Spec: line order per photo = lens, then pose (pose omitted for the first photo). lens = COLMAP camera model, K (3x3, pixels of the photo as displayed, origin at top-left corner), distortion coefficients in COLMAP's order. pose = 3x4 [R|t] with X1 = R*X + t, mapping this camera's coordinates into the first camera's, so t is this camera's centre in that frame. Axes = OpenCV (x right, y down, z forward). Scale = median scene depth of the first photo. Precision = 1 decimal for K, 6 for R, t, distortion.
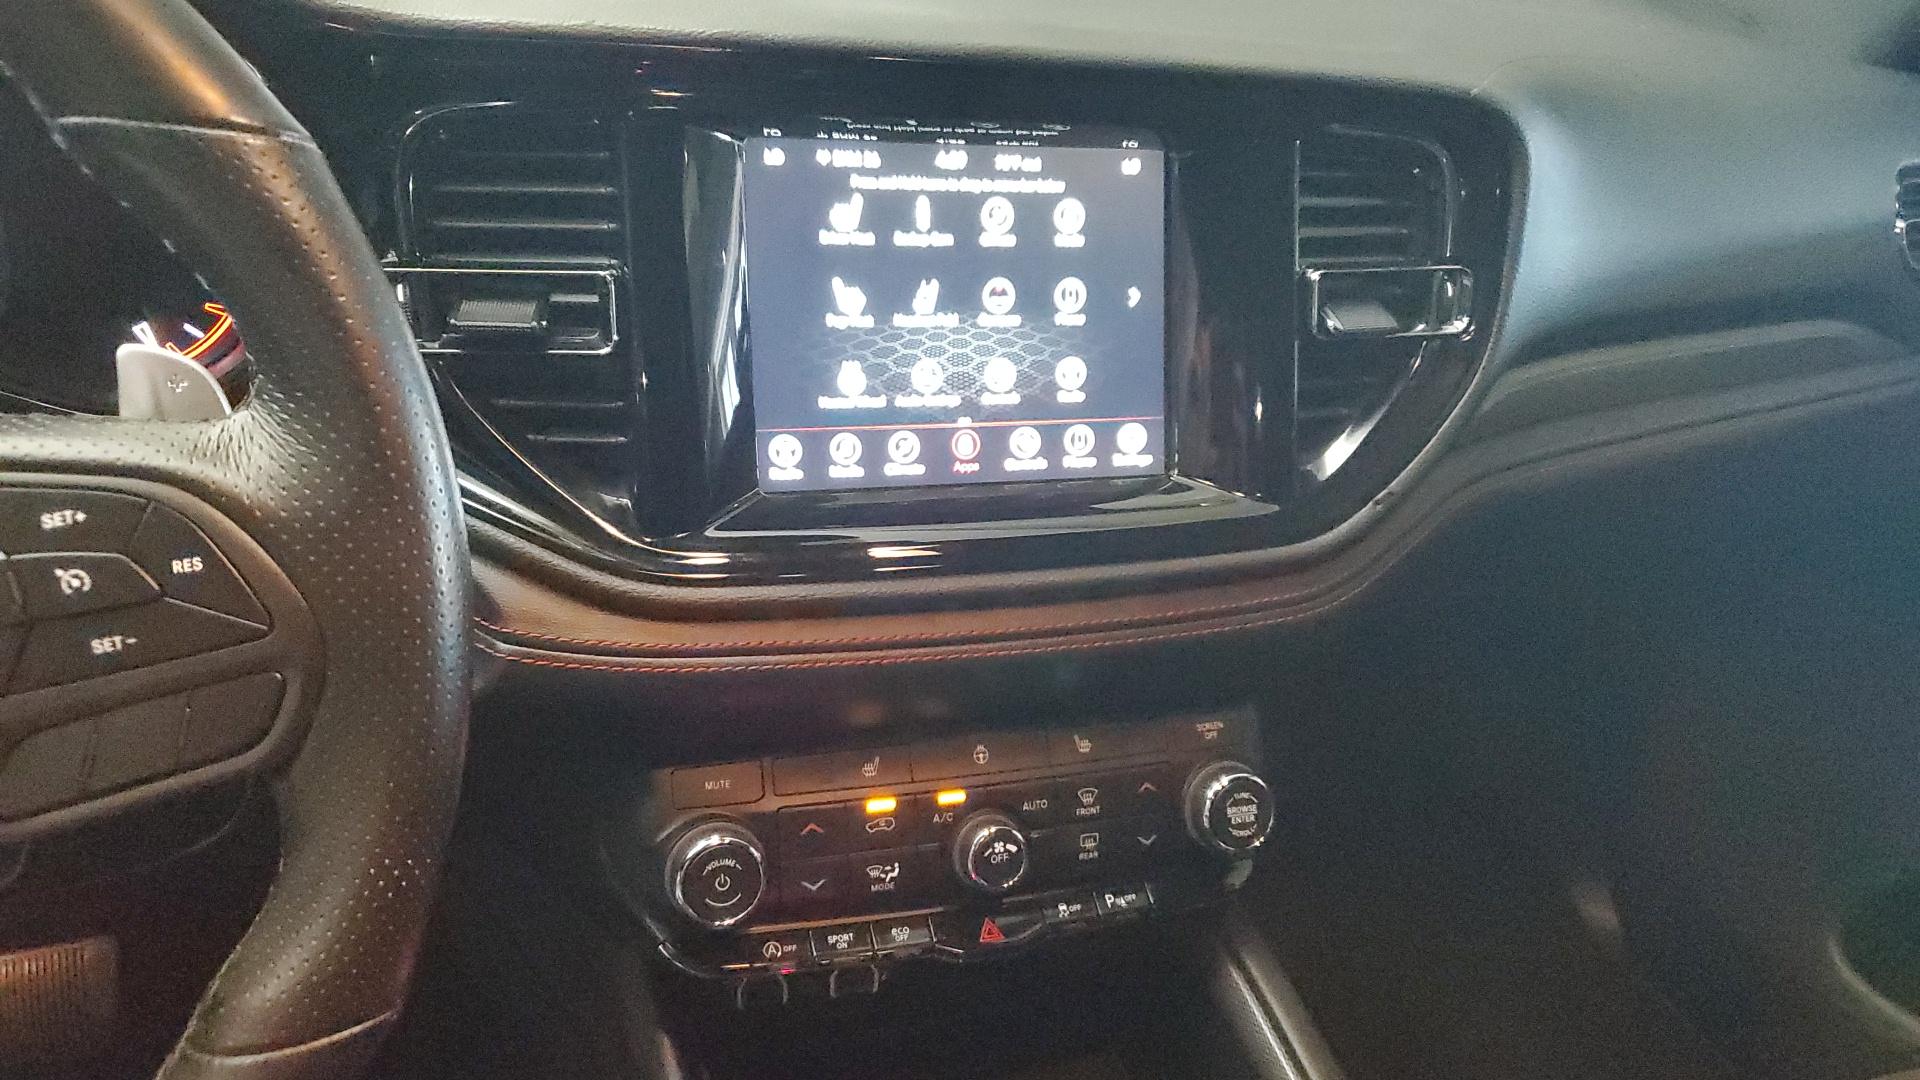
lens RADIAL K [[1549.4, 0, 959.2], [0, 1549.4, 547.9], [0, 0, 1]] dist [0.072416, -0.055262]
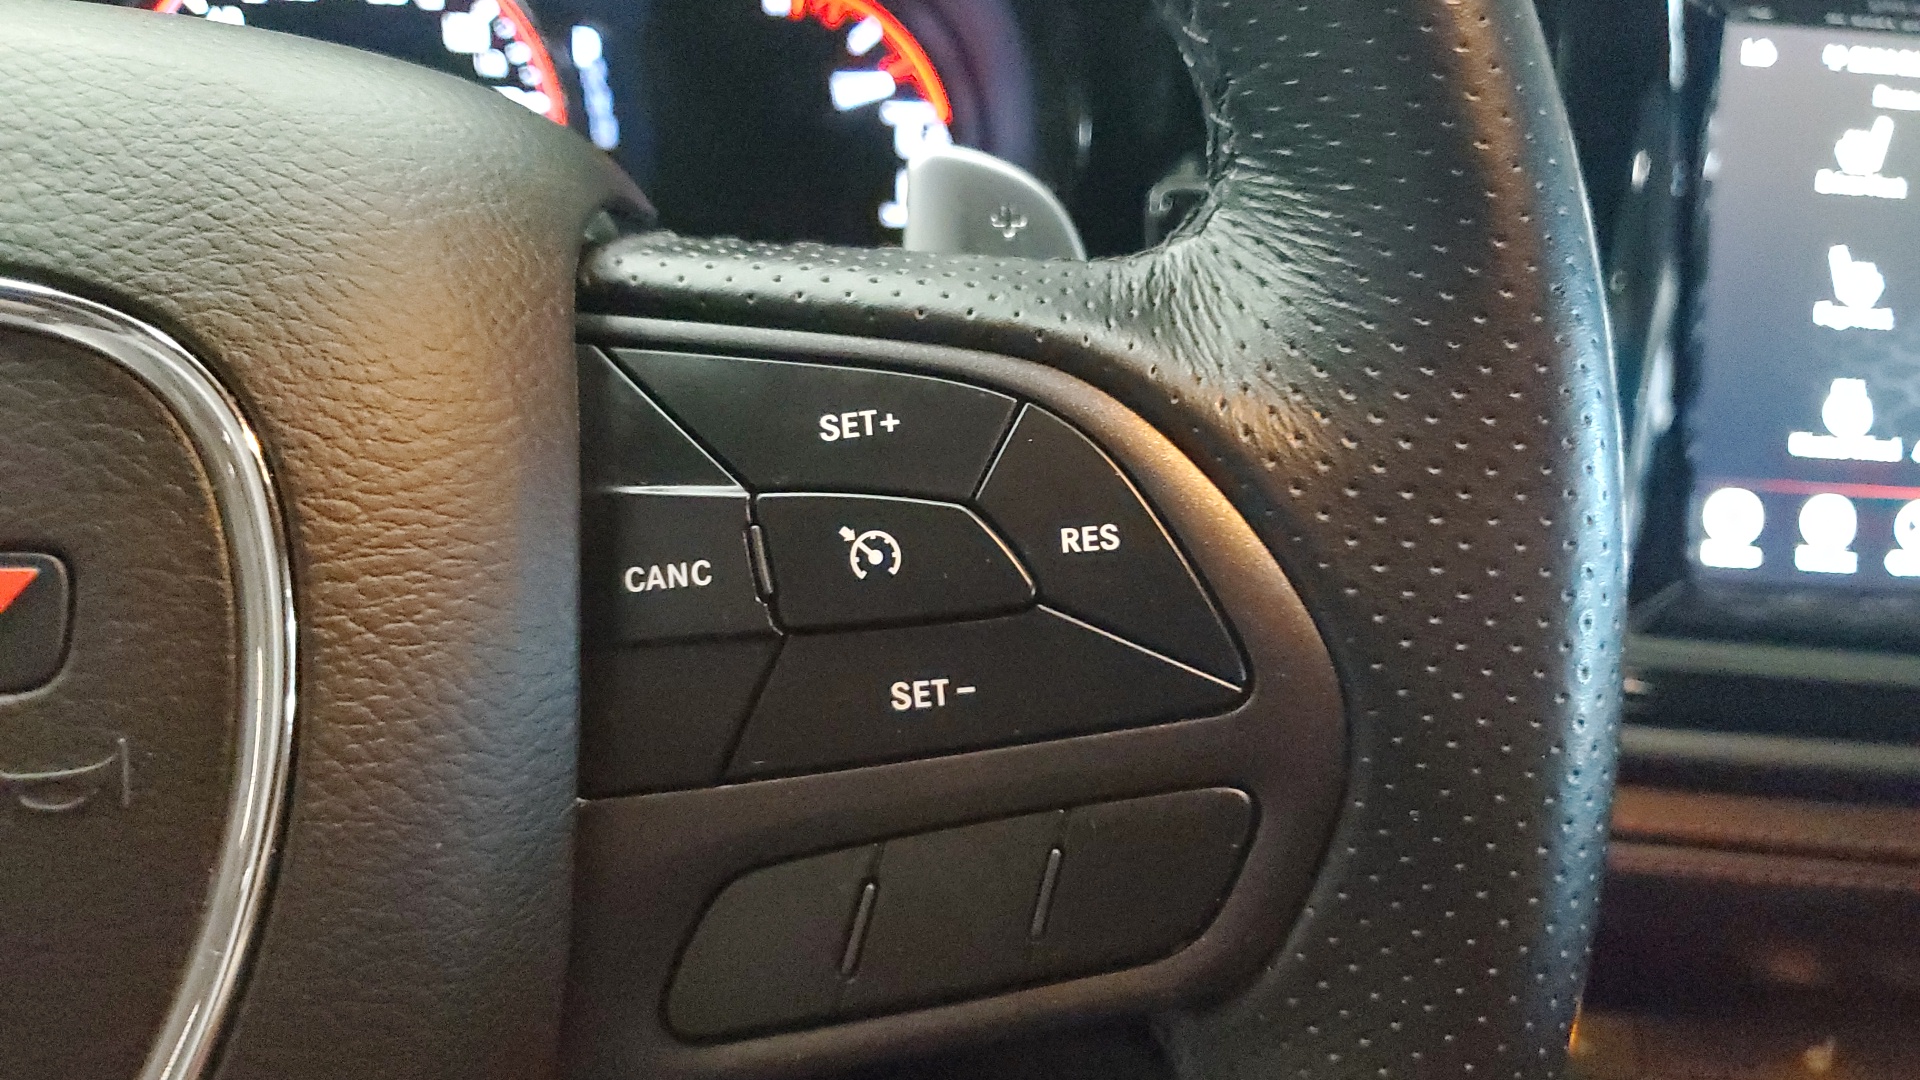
lens RADIAL K [[1549.4, 0, 980.0], [0, 1549.4, 534.4], [0, 0, 1]] dist [0.072416, -0.055262]
pose [[0.962421, 0.074615, -0.261109, -0.232605], [-0.101293, 0.990756, -0.090234, 0.031233], [0.251962, 0.113291, 0.961083, 0.316582]]
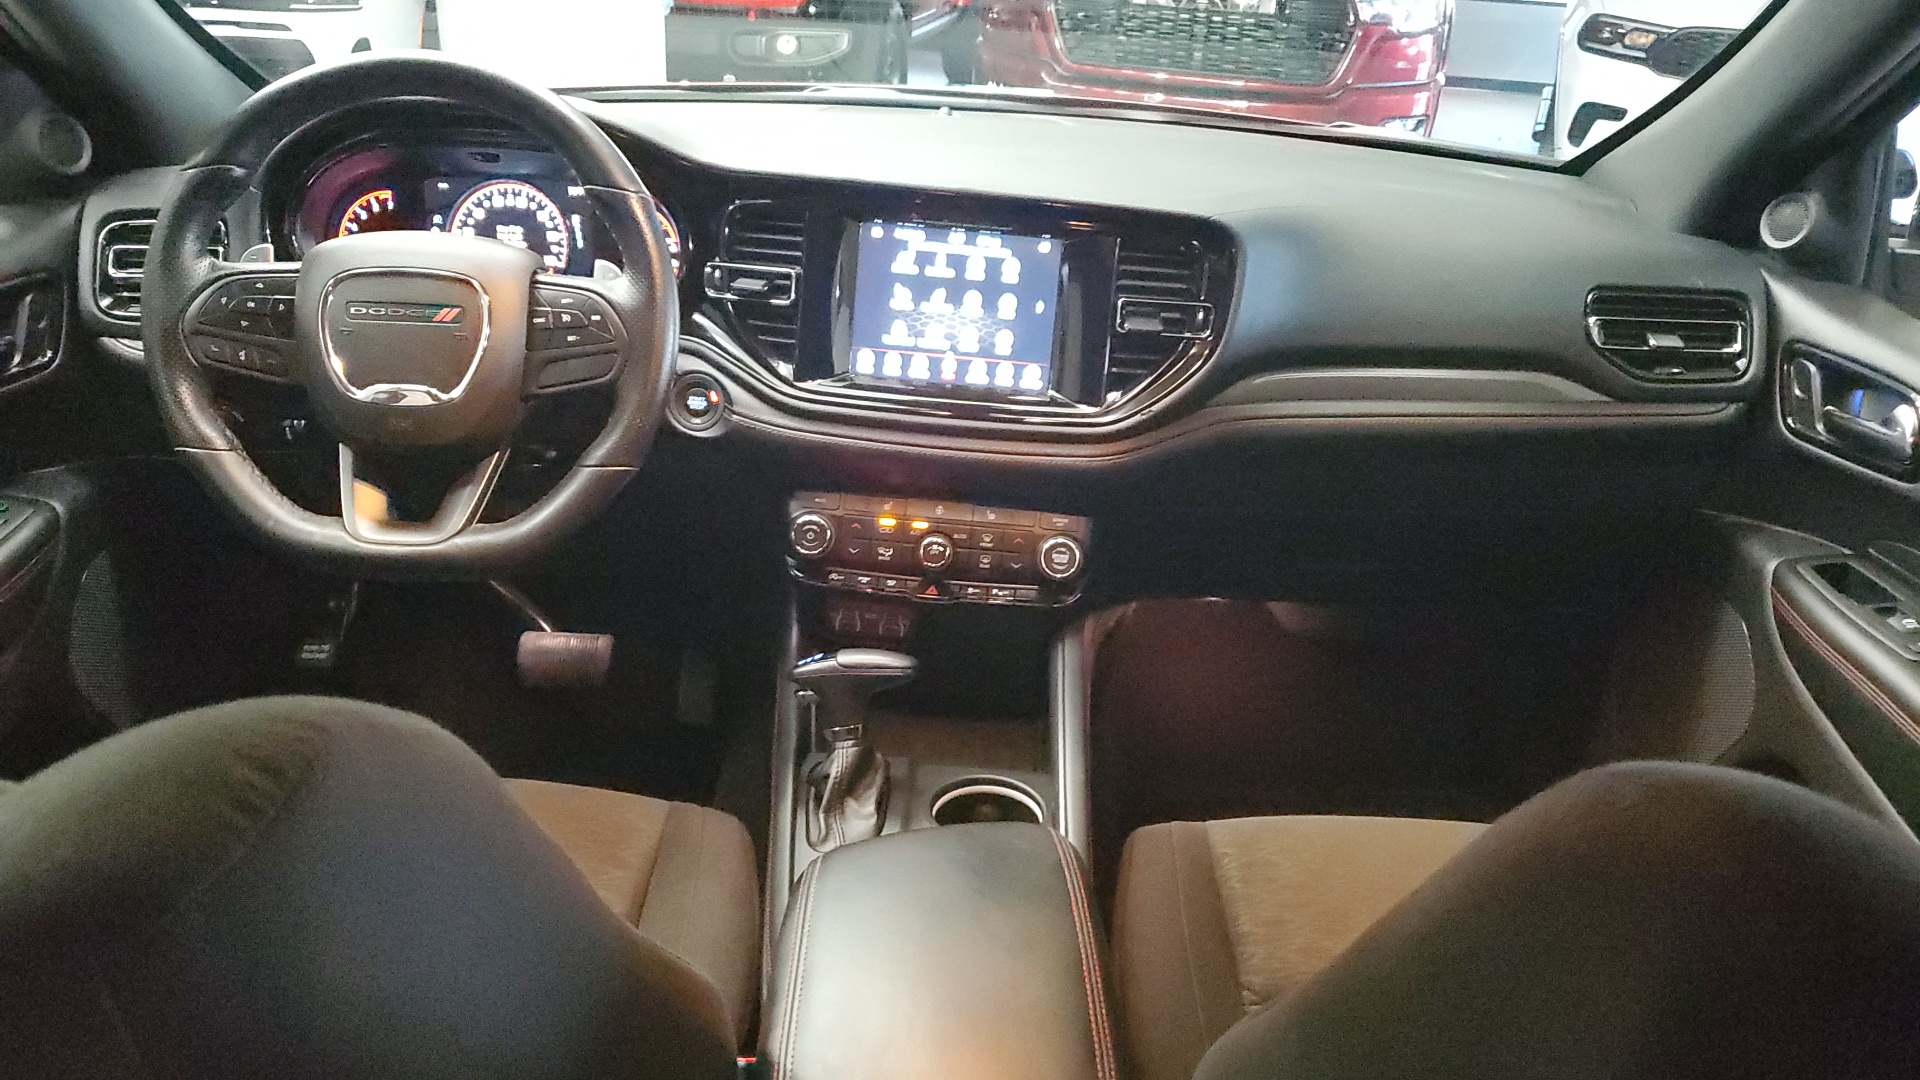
lens RADIAL K [[1549.4, 0, 980.0], [0, 1549.4, 613.4], [0, 0, 1]] dist [0.072416, -0.055262]
pose [[0.921190, 0.125181, -0.368427, 0.927442], [-0.155301, 0.986437, -0.053139, 0.402179], [0.356778, 0.106168, 0.928137, -1.025078]]
